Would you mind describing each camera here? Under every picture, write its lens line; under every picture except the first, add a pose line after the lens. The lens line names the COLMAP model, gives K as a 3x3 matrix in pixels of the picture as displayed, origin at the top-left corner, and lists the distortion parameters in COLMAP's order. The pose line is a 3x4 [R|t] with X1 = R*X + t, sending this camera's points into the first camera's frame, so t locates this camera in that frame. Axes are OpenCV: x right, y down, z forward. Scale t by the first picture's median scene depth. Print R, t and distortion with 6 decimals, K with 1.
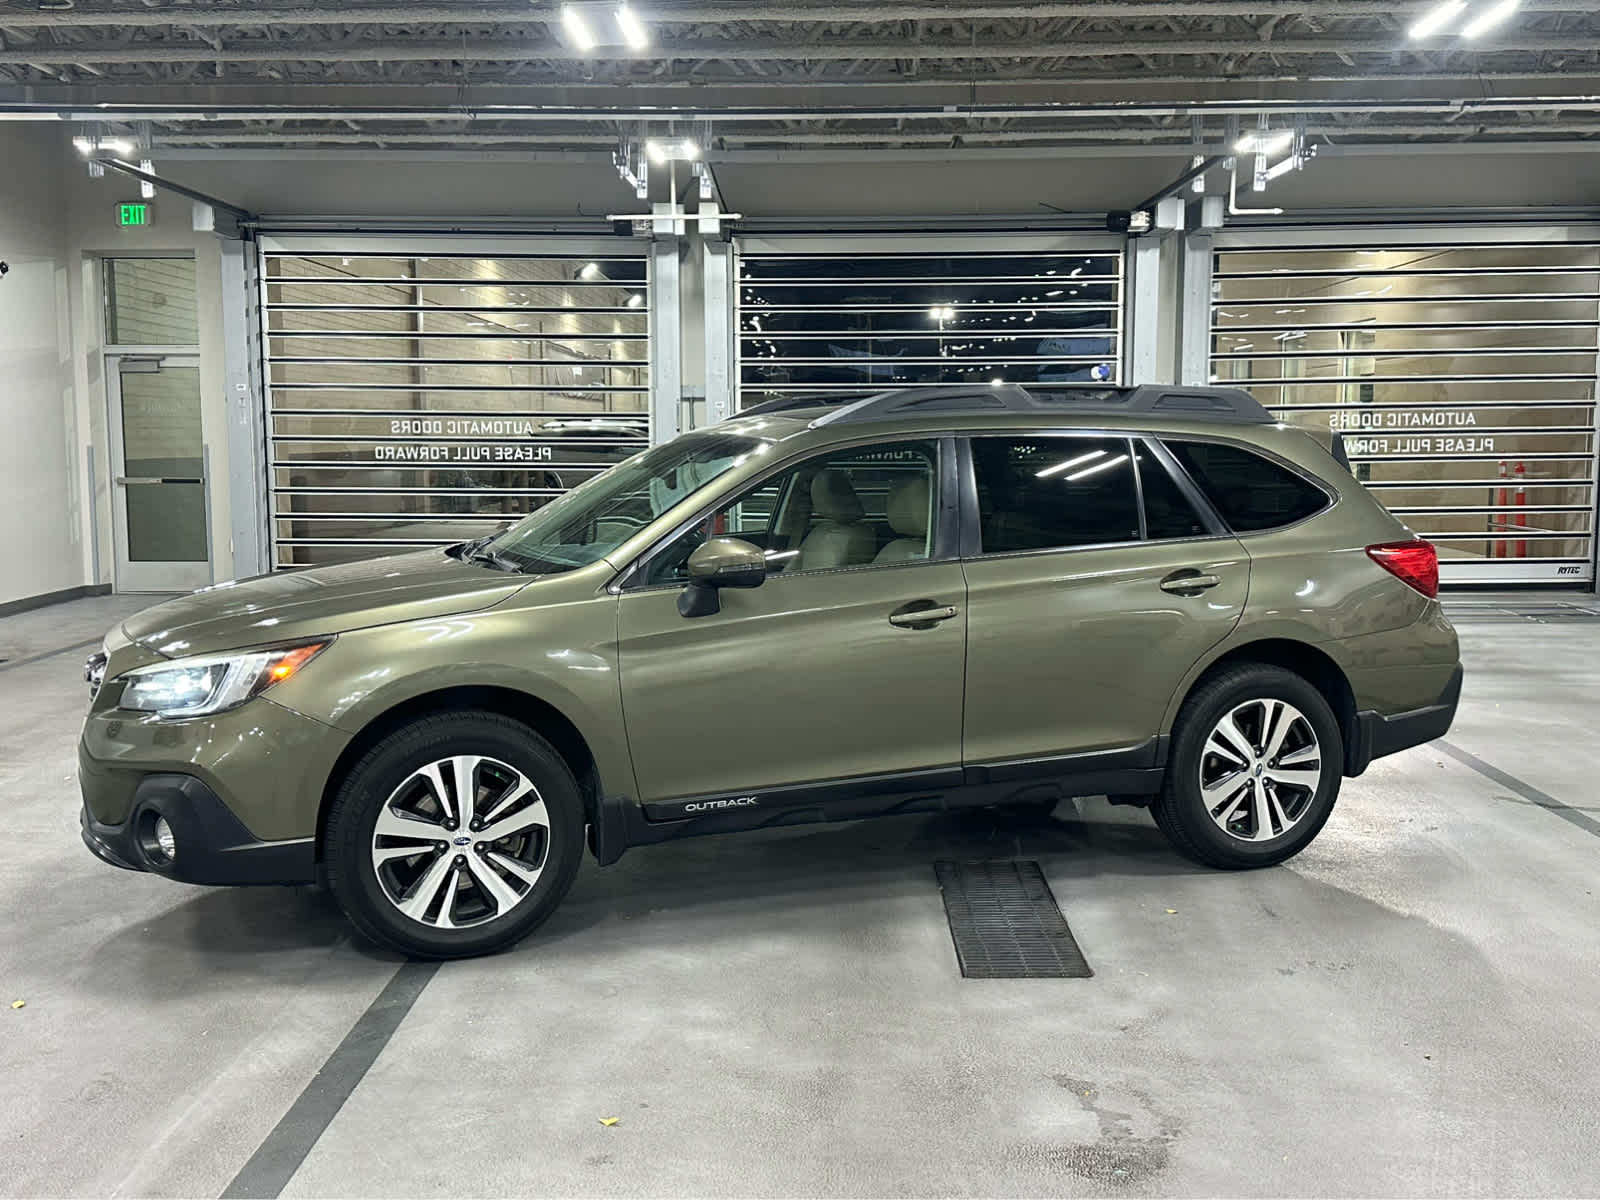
lens RADIAL K [[1596.7, 0, 831.4], [0, 1596.7, 609.2], [0, 0, 1]] dist [0.177207, -0.356108]
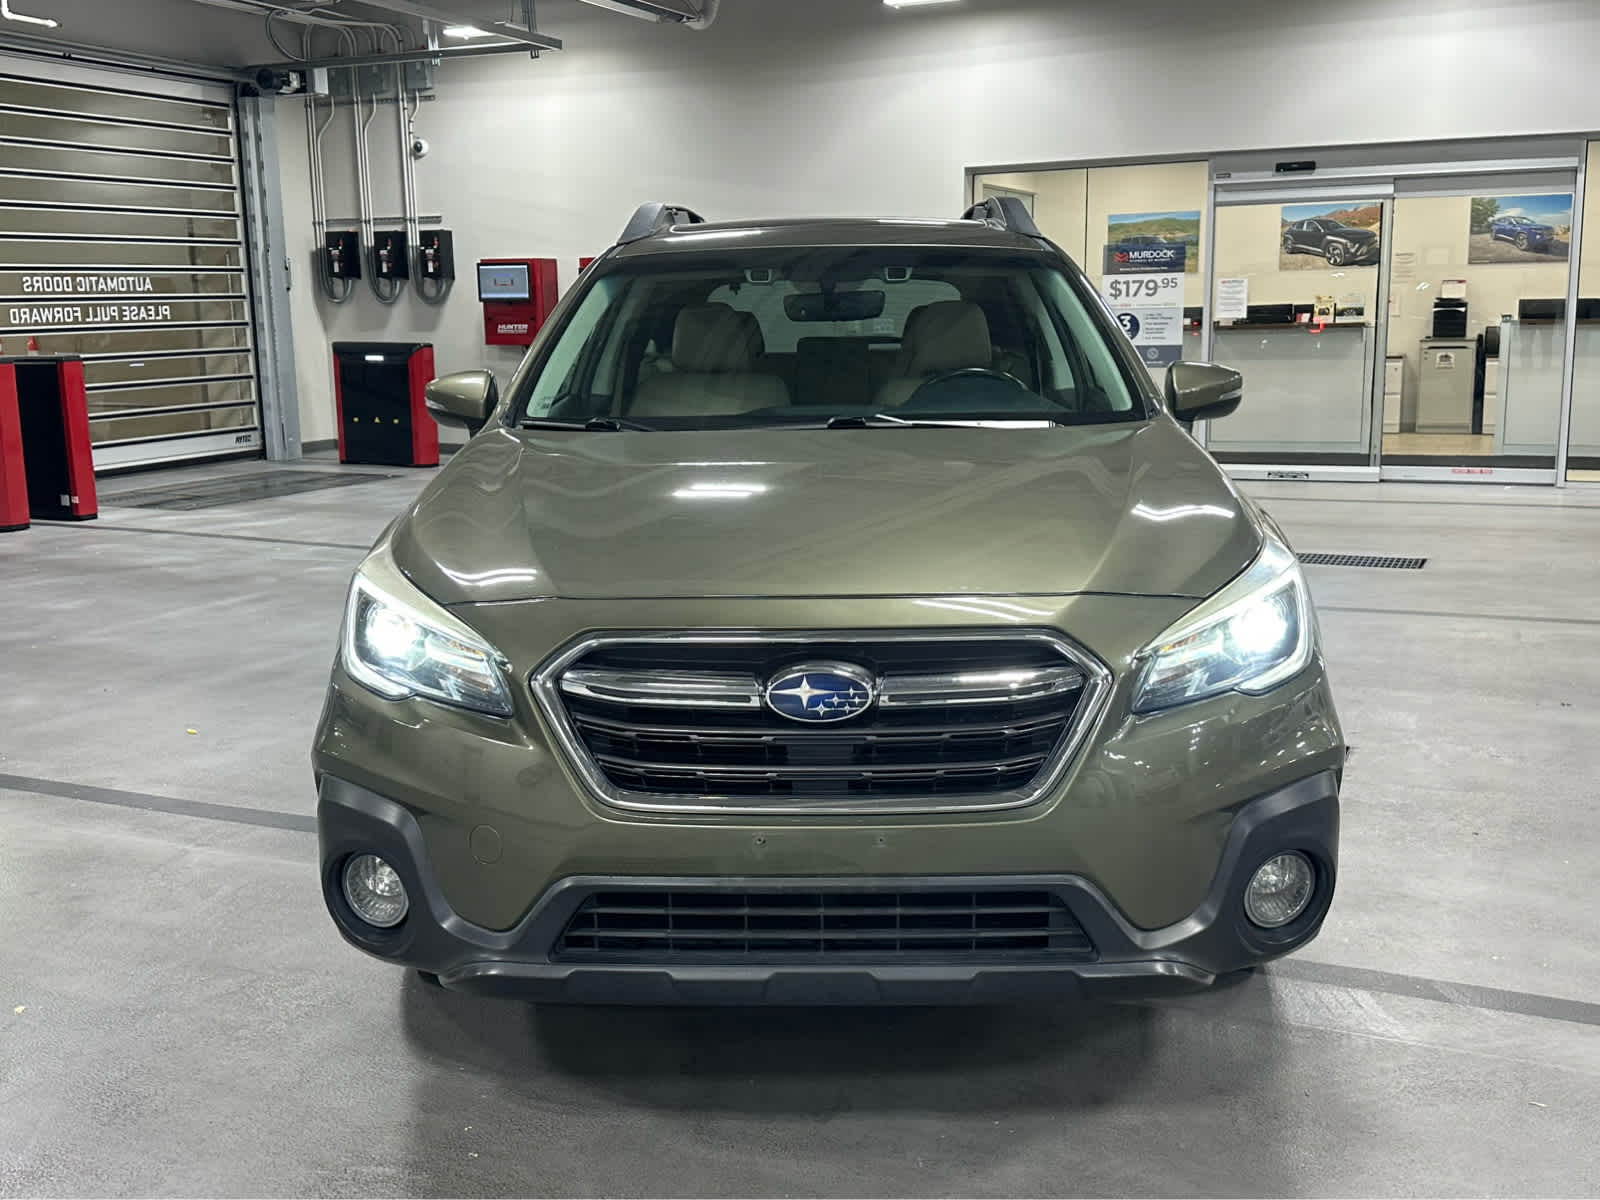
lens RADIAL K [[1599.1, 0, 791.8], [0, 1599.1, 585.8], [0, 0, 1]] dist [0.176754, -0.348072]
pose [[0.403495, -0.174472, 0.898193, -0.805108], [0.131215, 0.982539, 0.131910, -0.058224], [-0.905524, 0.064631, 0.419343, 0.735530]]
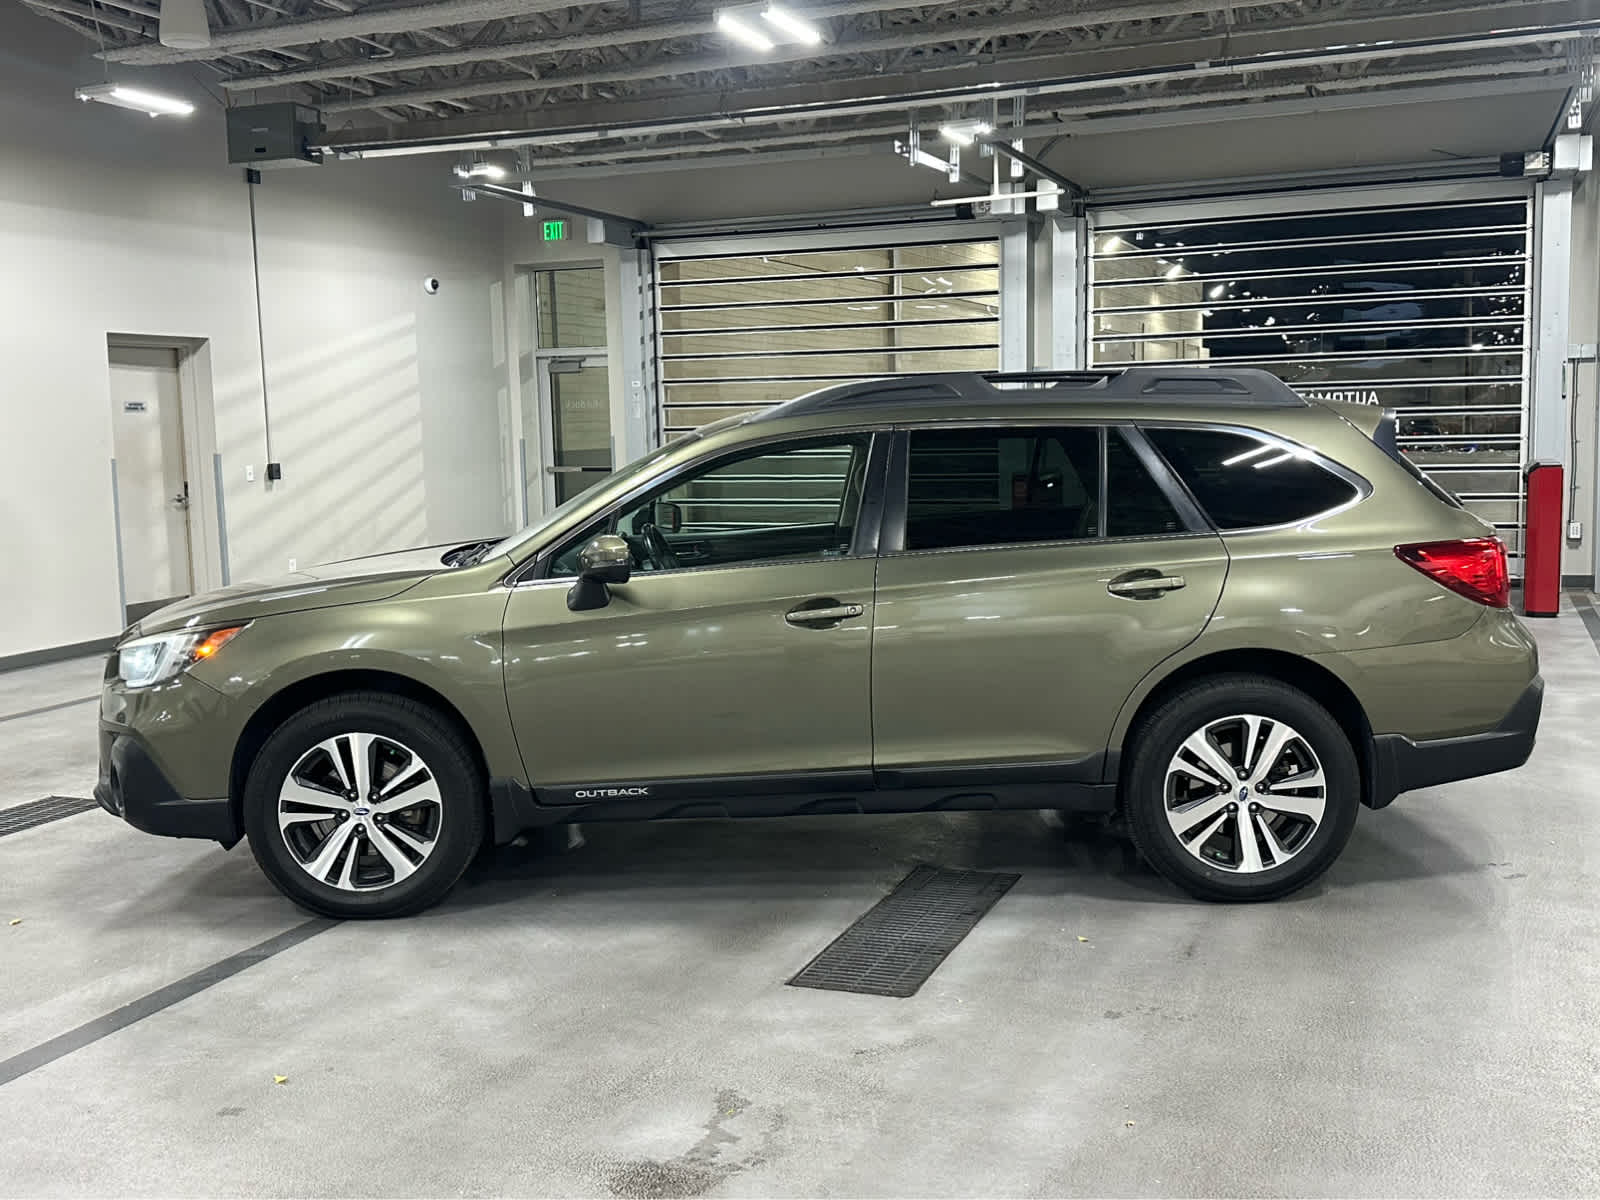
lens RADIAL K [[1602.4, 0, 808.1], [0, 1602.4, 602.2], [0, 0, 1]] dist [0.195499, -0.431423]
pose [[0.932703, 0.022151, -0.359963, 0.373491], [-0.018759, 0.999741, 0.012916, -0.014708], [0.360156, -0.005294, 0.932877, 0.071880]]
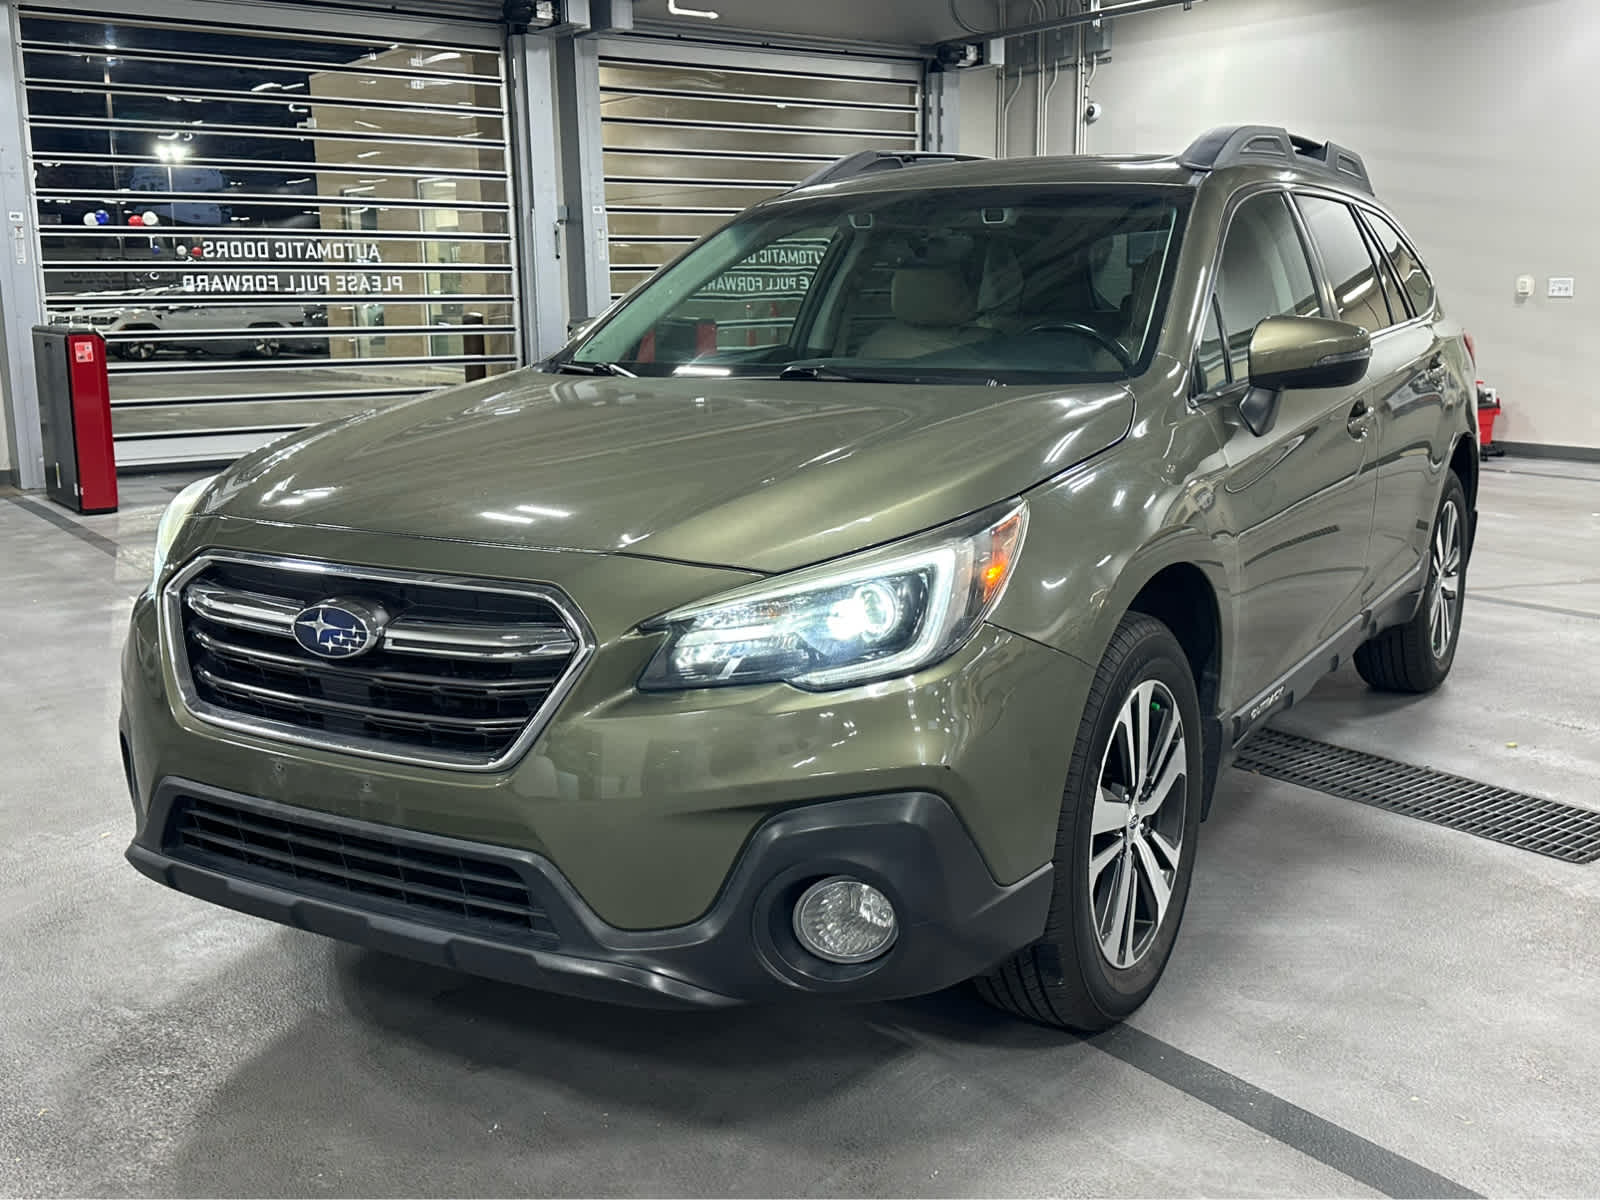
lens RADIAL K [[1602.4, 0, 808.1], [0, 1602.4, 602.2], [0, 0, 1]] dist [0.195499, -0.431423]
pose [[0.802913, -0.132388, 0.581210, -0.565437], [0.092360, 0.990880, 0.098112, -0.008952], [-0.588898, -0.025095, 0.807818, 0.487138]]
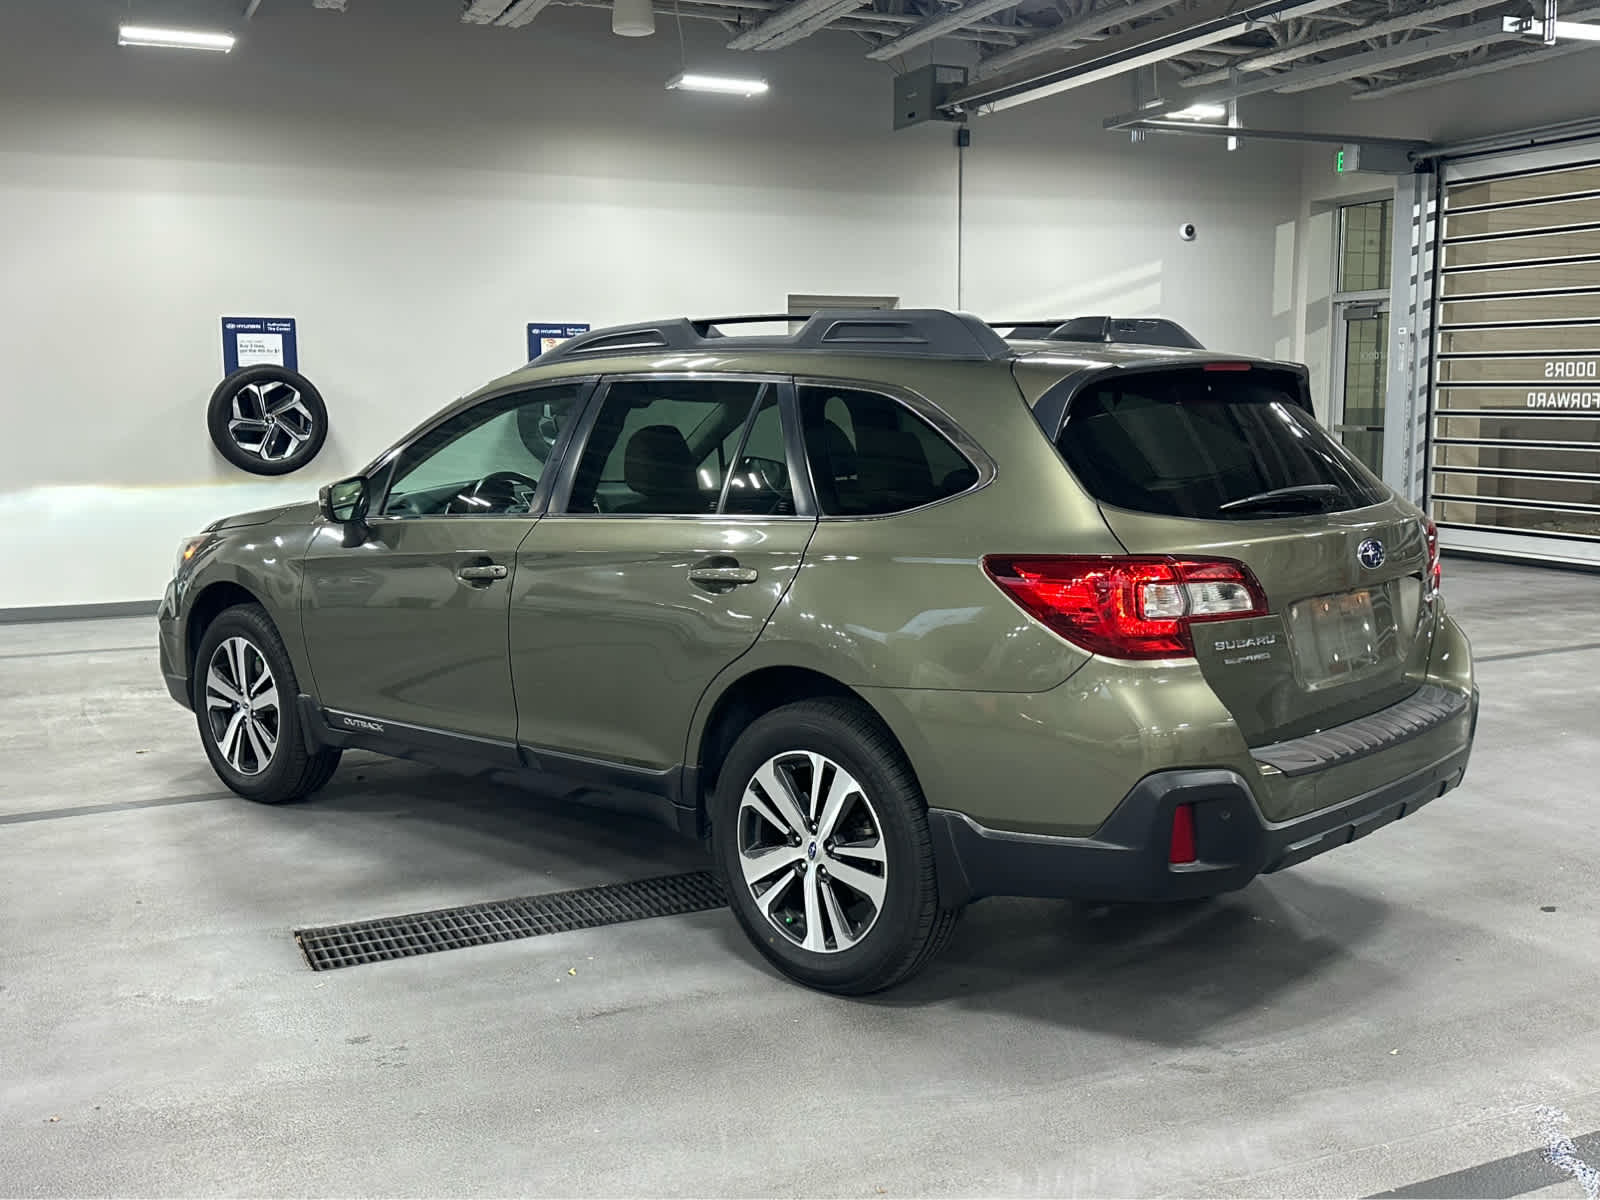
lens RADIAL K [[1602.4, 0, 808.1], [0, 1602.4, 602.2], [0, 0, 1]] dist [0.195499, -0.431423]
pose [[0.419831, 0.114388, -0.900365, 0.915269], [-0.091150, 0.992325, 0.083569, -0.069469], [0.903014, 0.046983, 0.427035, 0.714700]]
